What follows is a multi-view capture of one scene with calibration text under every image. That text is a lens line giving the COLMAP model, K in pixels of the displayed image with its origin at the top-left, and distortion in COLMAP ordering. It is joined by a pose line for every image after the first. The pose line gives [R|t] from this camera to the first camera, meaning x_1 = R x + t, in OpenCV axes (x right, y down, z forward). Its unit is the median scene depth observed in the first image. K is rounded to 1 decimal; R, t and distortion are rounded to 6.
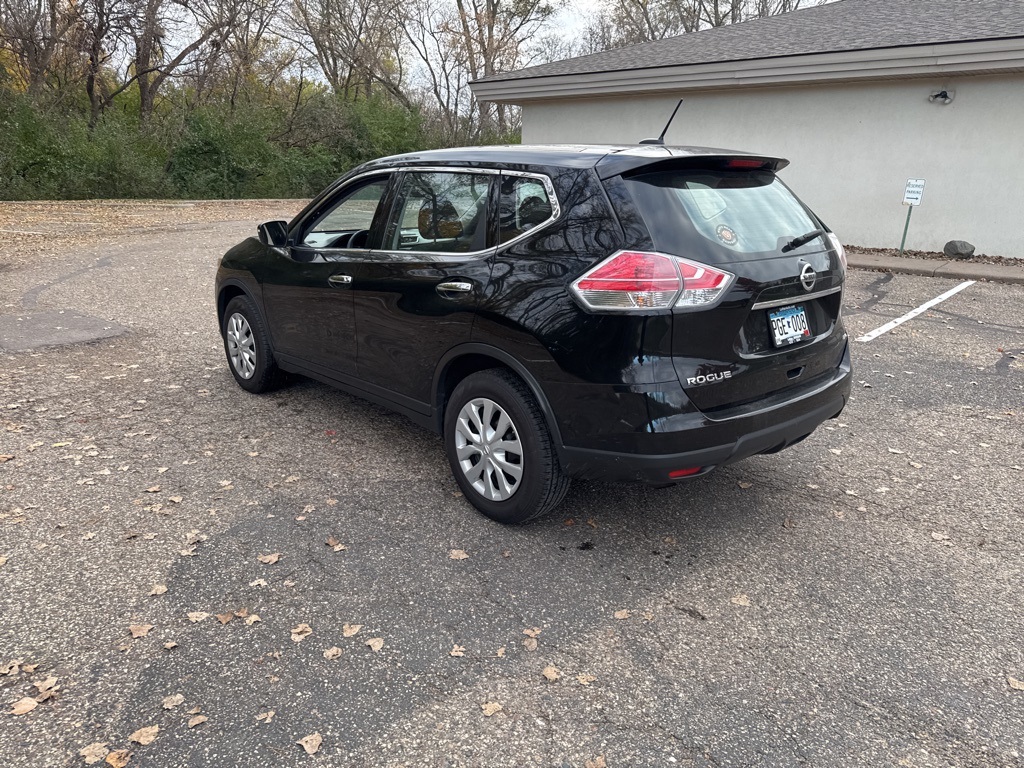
lens RADIAL K [[714.3, 0, 518.1], [0, 714.3, 393.7], [0, 0, 1]] dist [0.023601, -0.023335]
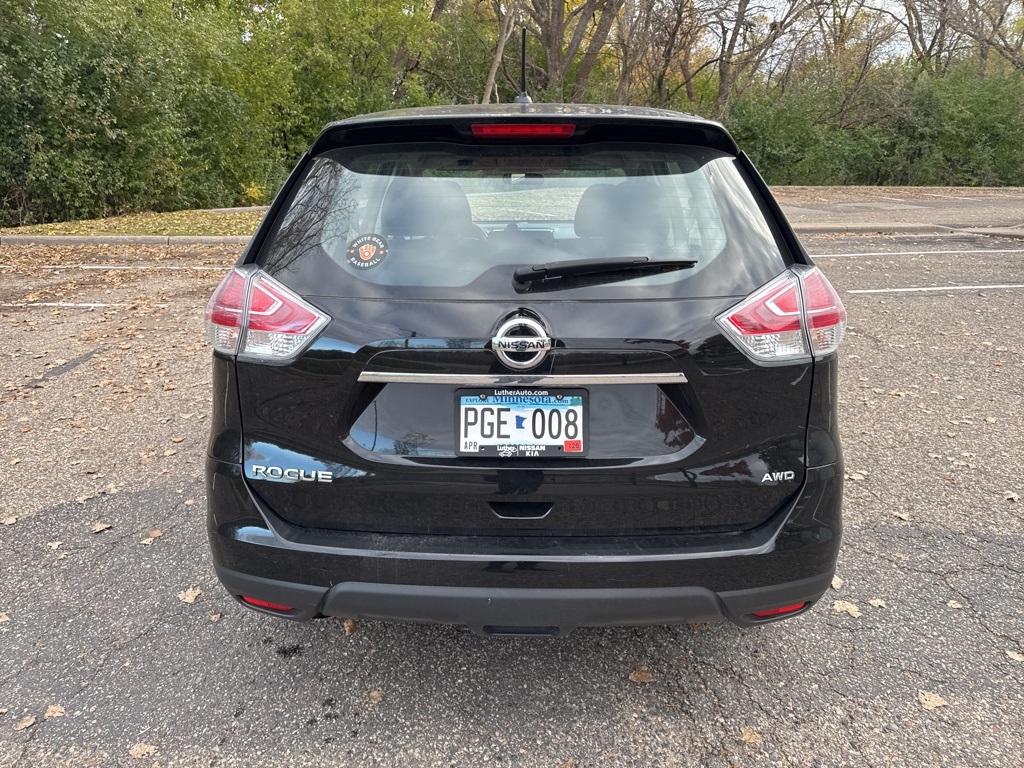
lens RADIAL K [[734.1, 0, 515.3], [0, 734.1, 382.1], [0, 0, 1]] dist [0.025903, -0.027695]
pose [[0.730331, 0.189185, -0.656373, 0.708421], [-0.192193, 0.978976, 0.068319, -0.157710], [0.655499, 0.076255, 0.751336, 0.539142]]
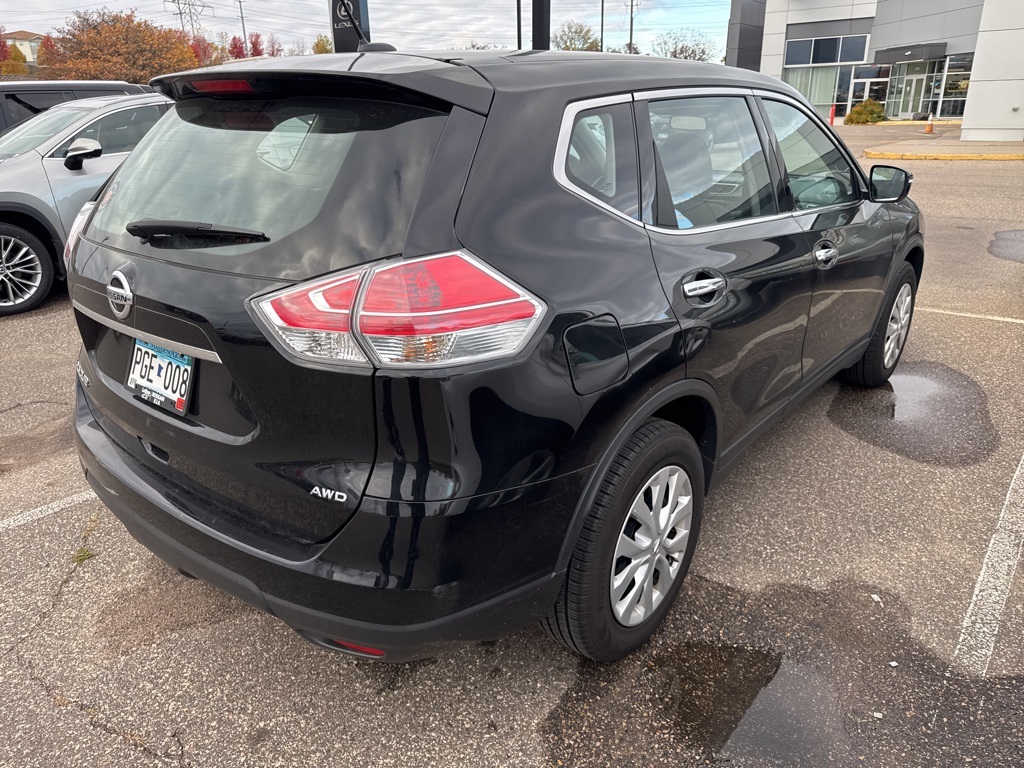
lens RADIAL K [[719.9, 0, 515.9], [0, 719.9, 389.3], [0, 0, 1]] dist [0.013214, -0.013511]
pose [[0.141690, 0.361100, -0.921700, 0.928327], [-0.275891, 0.908606, 0.313559, -0.334232], [0.950688, 0.209861, 0.228364, 1.092084]]
